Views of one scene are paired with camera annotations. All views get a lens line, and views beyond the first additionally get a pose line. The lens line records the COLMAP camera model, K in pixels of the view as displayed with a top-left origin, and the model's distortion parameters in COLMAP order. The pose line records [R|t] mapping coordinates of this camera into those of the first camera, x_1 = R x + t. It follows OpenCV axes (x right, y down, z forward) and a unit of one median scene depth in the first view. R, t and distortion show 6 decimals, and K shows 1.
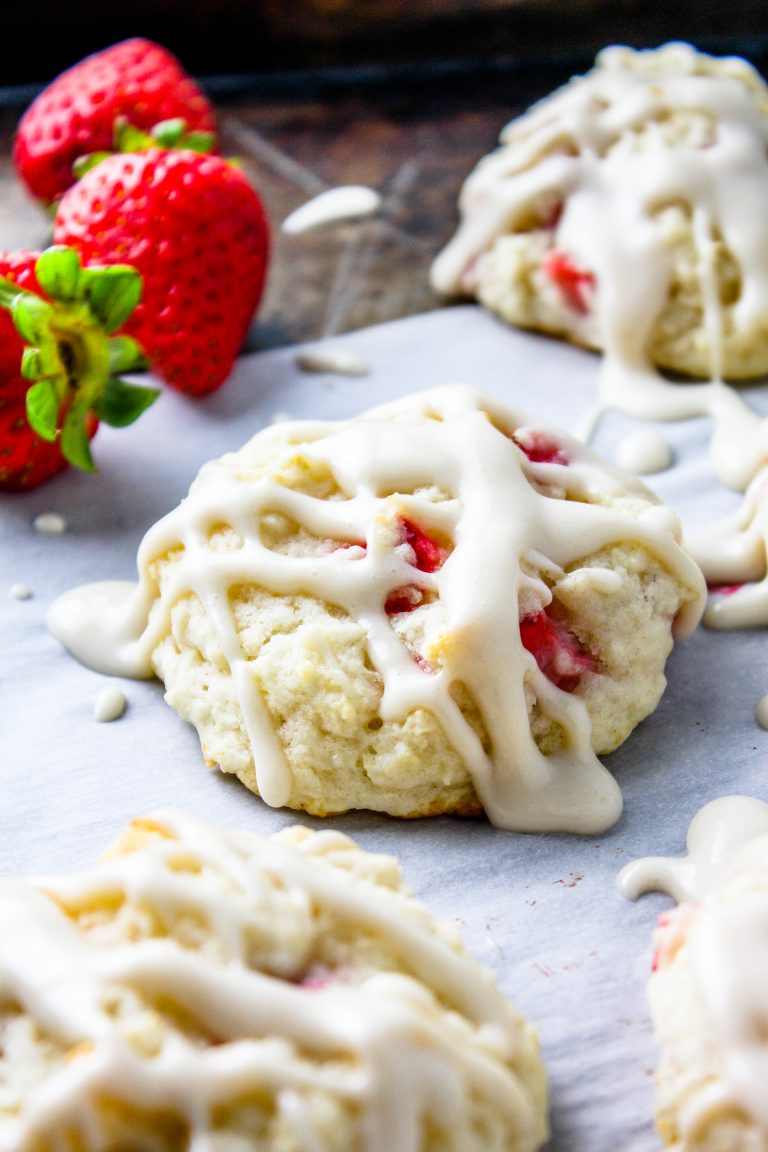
lens RADIAL K [[2587.7, 0, 386.2], [0, 2587.7, 535.7], [0, 0, 1]] dist [-0.005143, 0.000008]
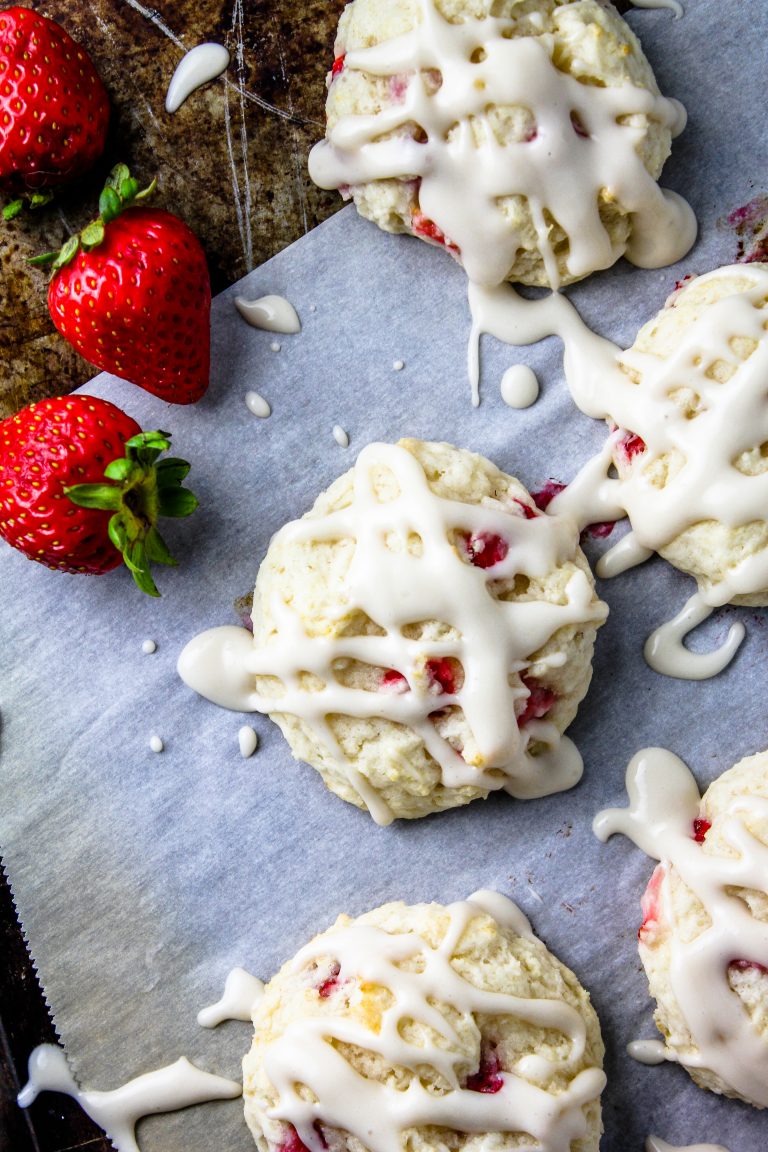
lens RADIAL K [[2587.7, 0, 386.2], [0, 2587.7, 535.7], [0, 0, 1]] dist [-0.005143, 0.000008]
pose [[0.961749, -0.265452, 0.067637, -0.104531], [0.119772, 0.629543, 0.767679, -1.277356], [-0.246362, -0.730213, 0.637256, 0.068410]]
